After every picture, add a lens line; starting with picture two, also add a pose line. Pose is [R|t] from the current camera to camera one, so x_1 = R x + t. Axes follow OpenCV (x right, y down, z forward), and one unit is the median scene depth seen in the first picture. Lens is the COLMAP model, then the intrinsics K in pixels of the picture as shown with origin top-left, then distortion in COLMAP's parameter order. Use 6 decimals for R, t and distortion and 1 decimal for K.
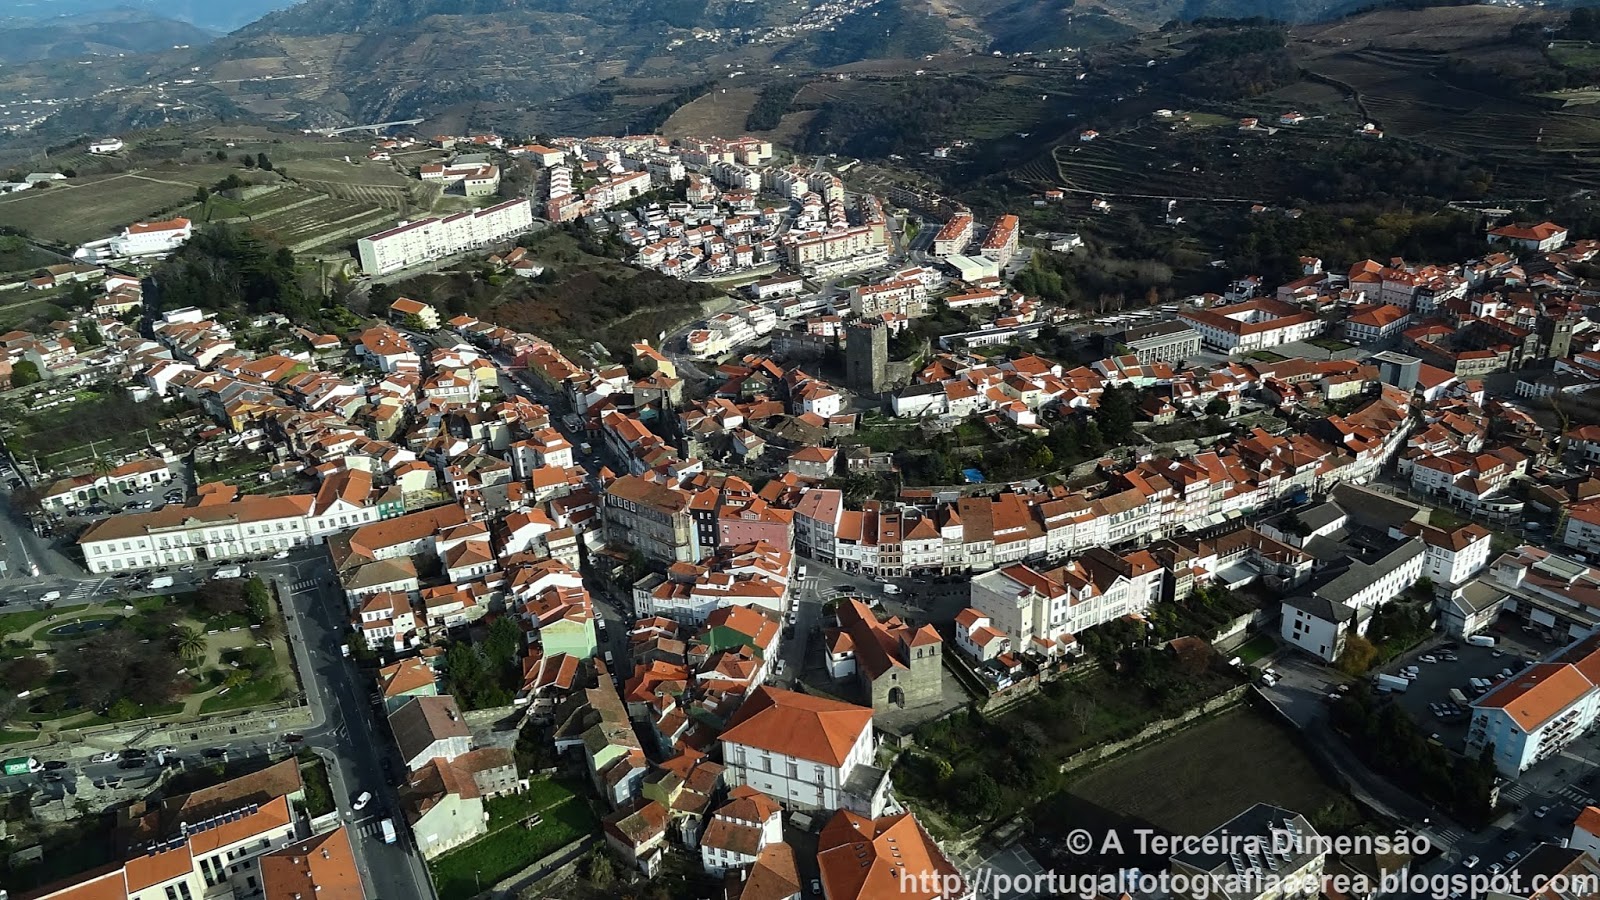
lens RADIAL K [[1132.1, 0, 800.0], [0, 1132.1, 450.0], [0, 0, 1]] dist [-0.000904, 0.005651]
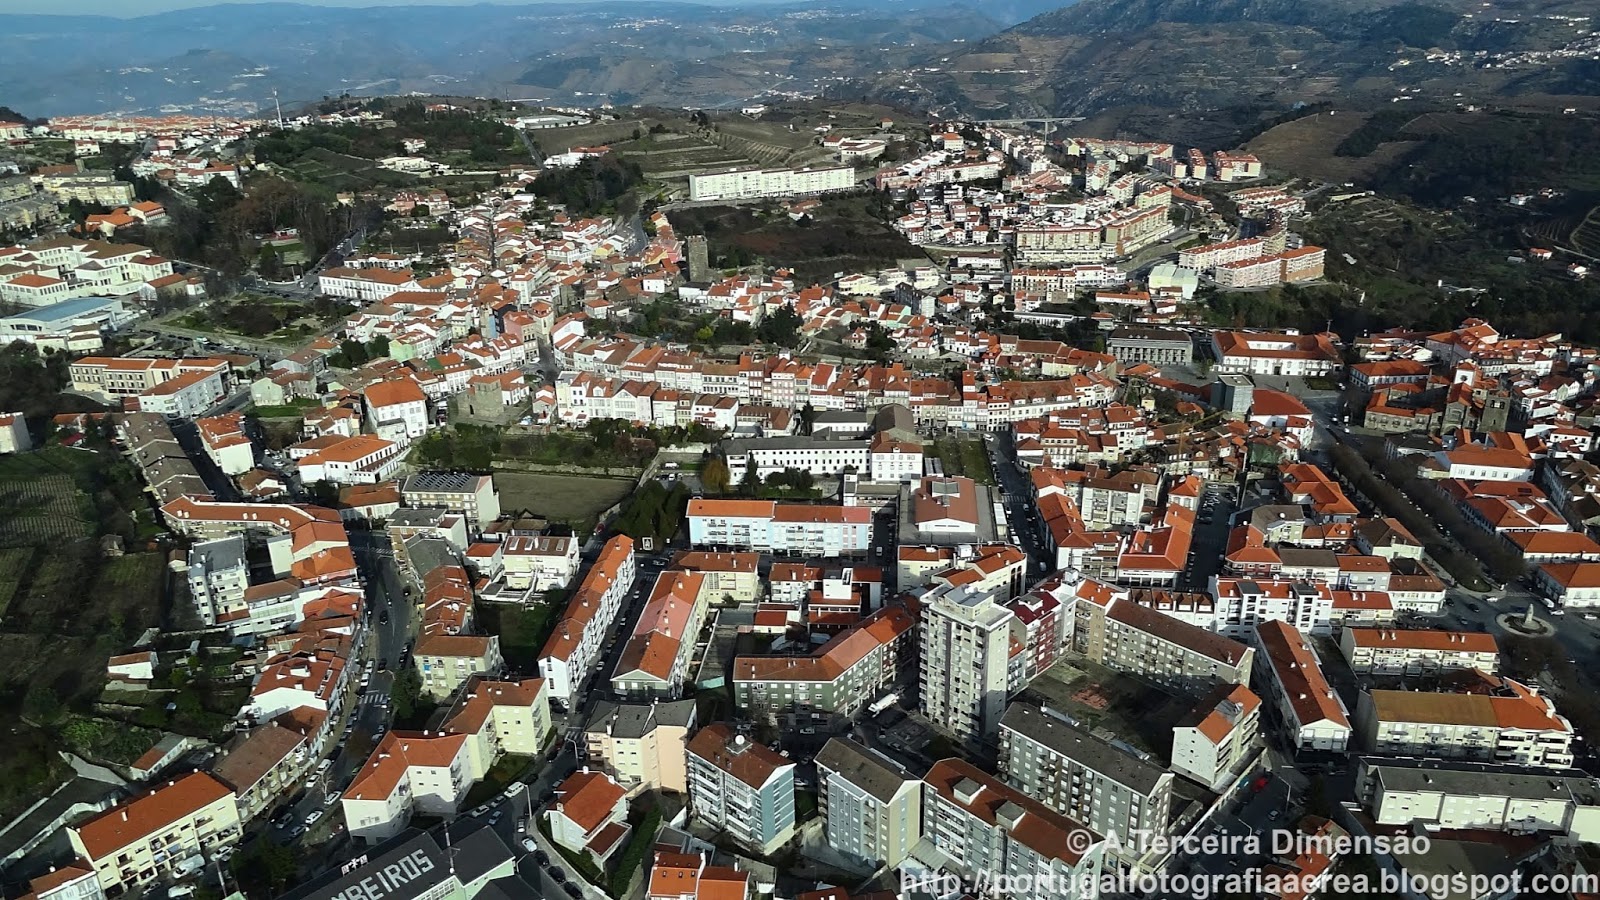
lens RADIAL K [[1132.1, 0, 800.0], [0, 1132.1, 450.0], [0, 0, 1]] dist [-0.000904, 0.005651]
pose [[0.787030, 0.254670, -0.561896, 0.557757], [-0.257055, 0.963358, 0.076576, 0.003432], [0.560808, 0.084170, 0.823656, -0.061923]]
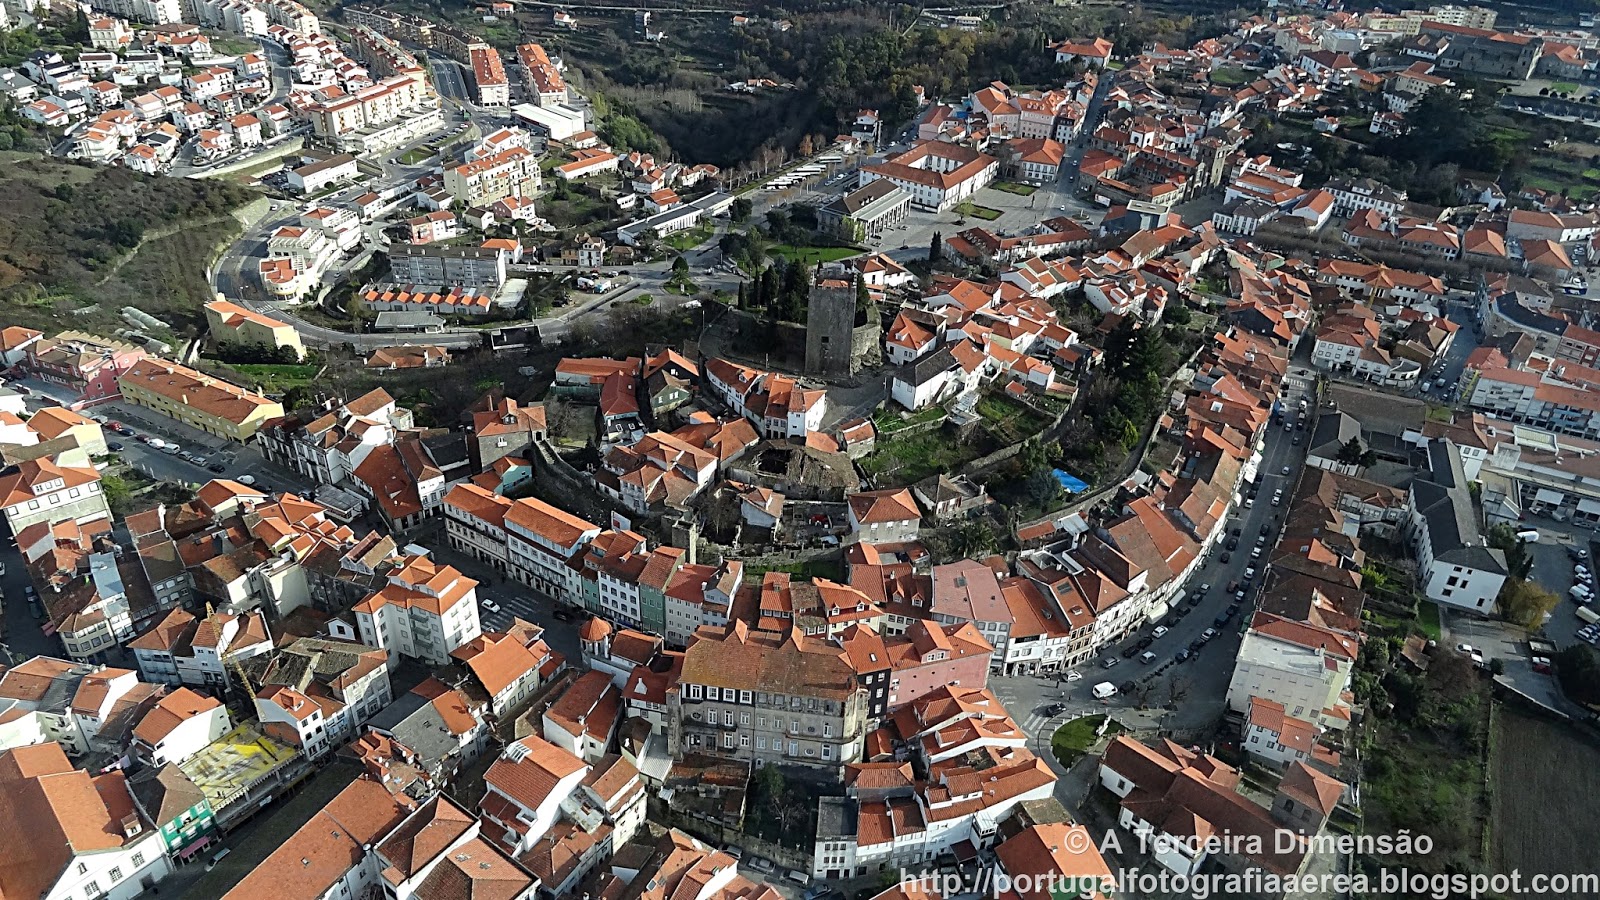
lens RADIAL K [[1132.1, 0, 800.0], [0, 1132.1, 450.0], [0, 0, 1]] dist [-0.000904, 0.005651]
pose [[0.838452, -0.222870, 0.497320, -0.165793], [0.137369, 0.969519, 0.202887, -0.079812], [-0.527378, -0.101795, 0.843511, 0.222090]]
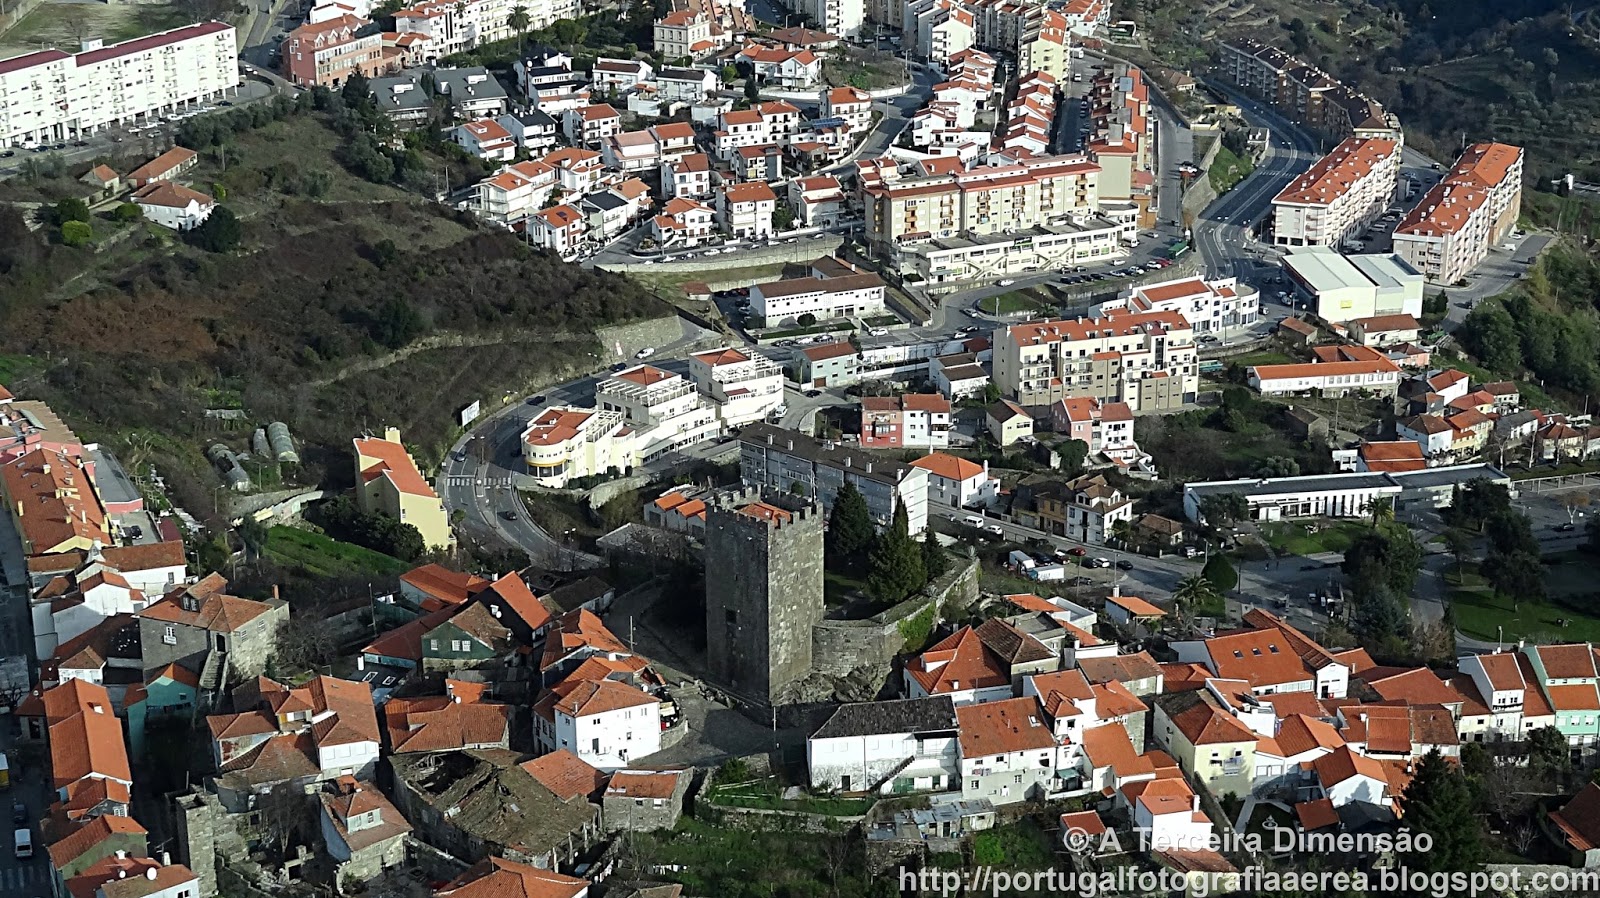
lens RADIAL K [[2769.4, 0, 800.0], [0, 2769.4, 449.0], [0, 0, 1]] dist [-0.003926, 0.043009]
pose [[0.989889, 0.085657, -0.113059, 0.085782], [-0.092237, 0.994255, -0.054303, -0.043630], [0.107758, 0.064183, 0.992103, 0.076996]]
